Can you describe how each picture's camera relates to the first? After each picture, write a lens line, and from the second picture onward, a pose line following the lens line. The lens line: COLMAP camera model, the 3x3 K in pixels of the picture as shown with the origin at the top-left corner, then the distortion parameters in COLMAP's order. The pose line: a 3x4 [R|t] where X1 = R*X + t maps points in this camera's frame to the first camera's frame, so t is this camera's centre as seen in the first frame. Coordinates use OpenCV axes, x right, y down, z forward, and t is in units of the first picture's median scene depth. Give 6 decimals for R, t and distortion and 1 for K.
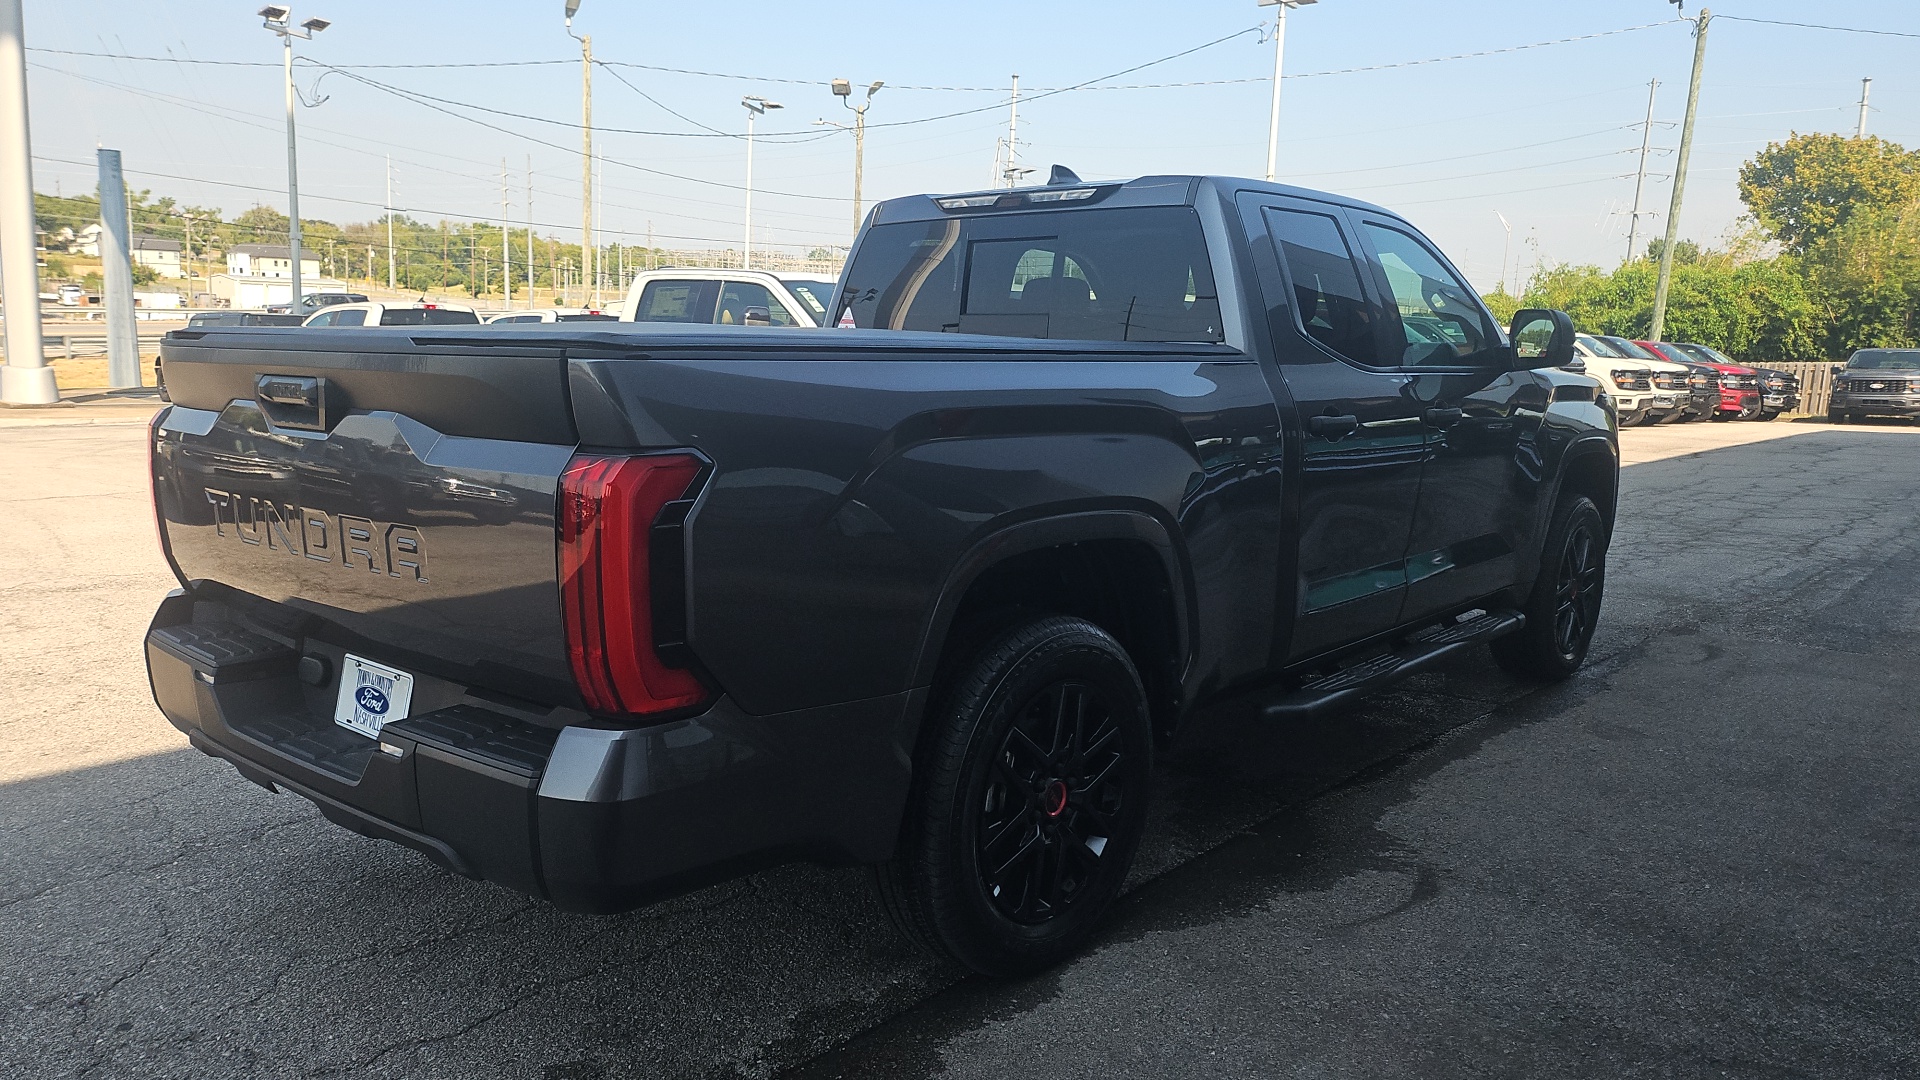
lens RADIAL K [[1358.7, 0, 949.6], [0, 1358.7, 536.1], [0, 0, 1]] dist [0.053447, -0.069008]
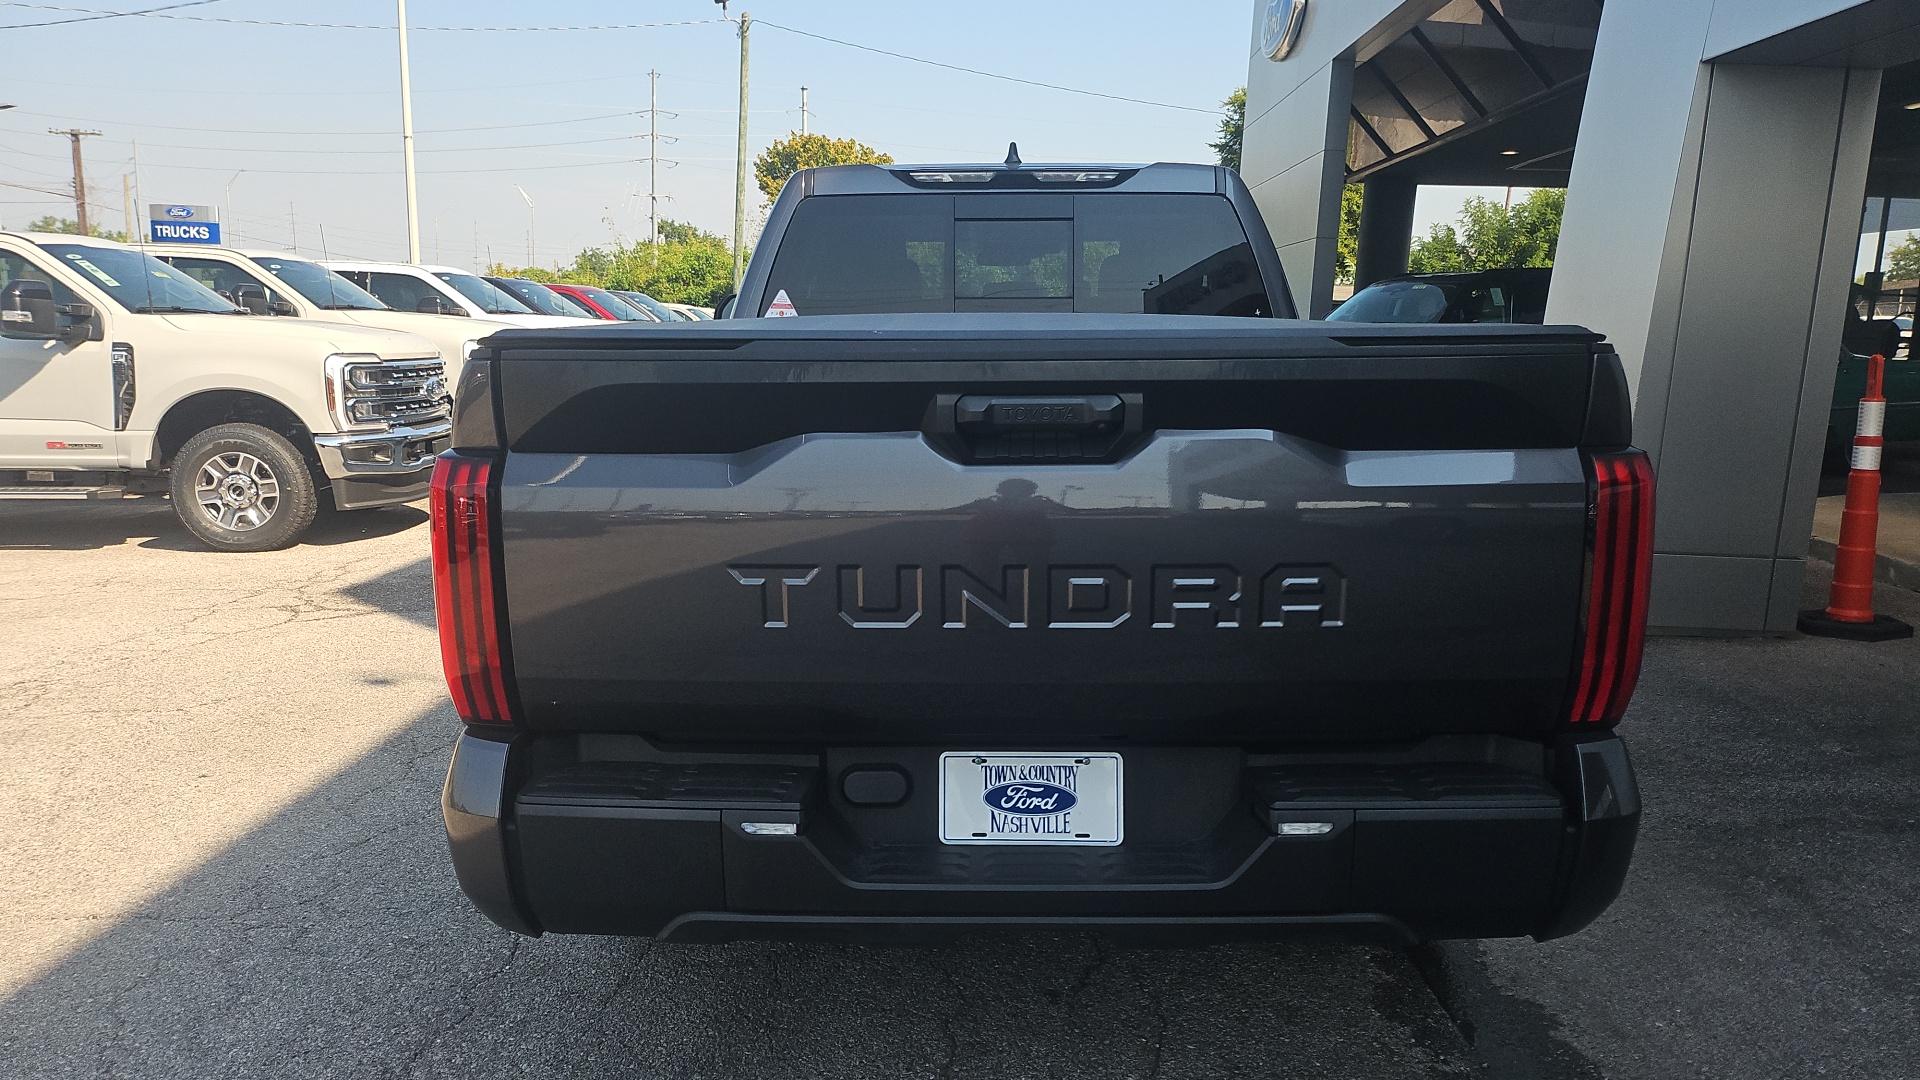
lens RADIAL K [[1358.7, 0, 956.9], [0, 1358.7, 581.3], [0, 0, 1]] dist [0.053447, -0.069008]
pose [[0.770014, -0.131588, 0.624310, -0.094549], [0.100390, 0.991300, 0.085121, -0.007746], [-0.630080, -0.002870, 0.776525, 0.042383]]
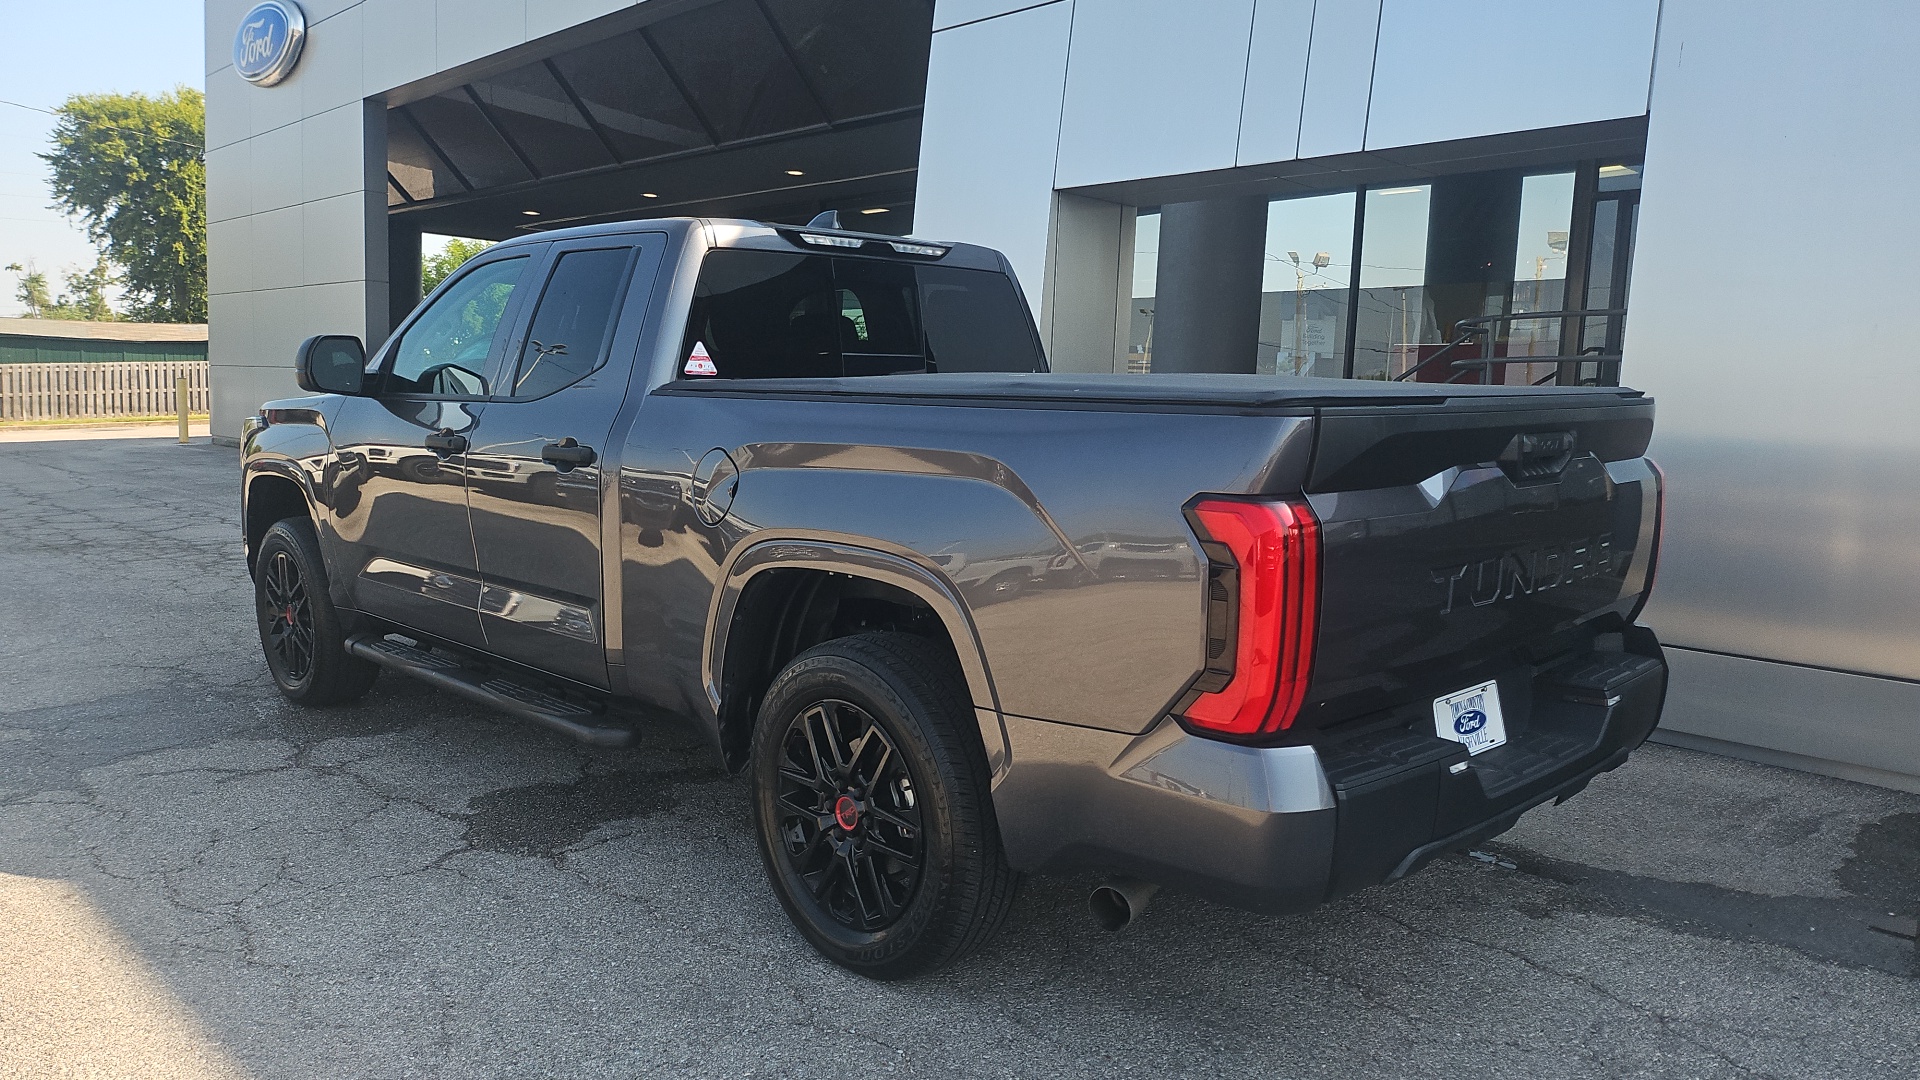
lens RADIAL K [[1358.7, 0, 1011.9], [0, 1358.7, 557.1], [0, 0, 1]] dist [0.053447, -0.069008]
pose [[0.057460, -0.141602, 0.988255, -0.154576], [0.128971, 0.982648, 0.133299, -0.021092], [-0.989982, 0.119797, 0.074726, 0.129156]]
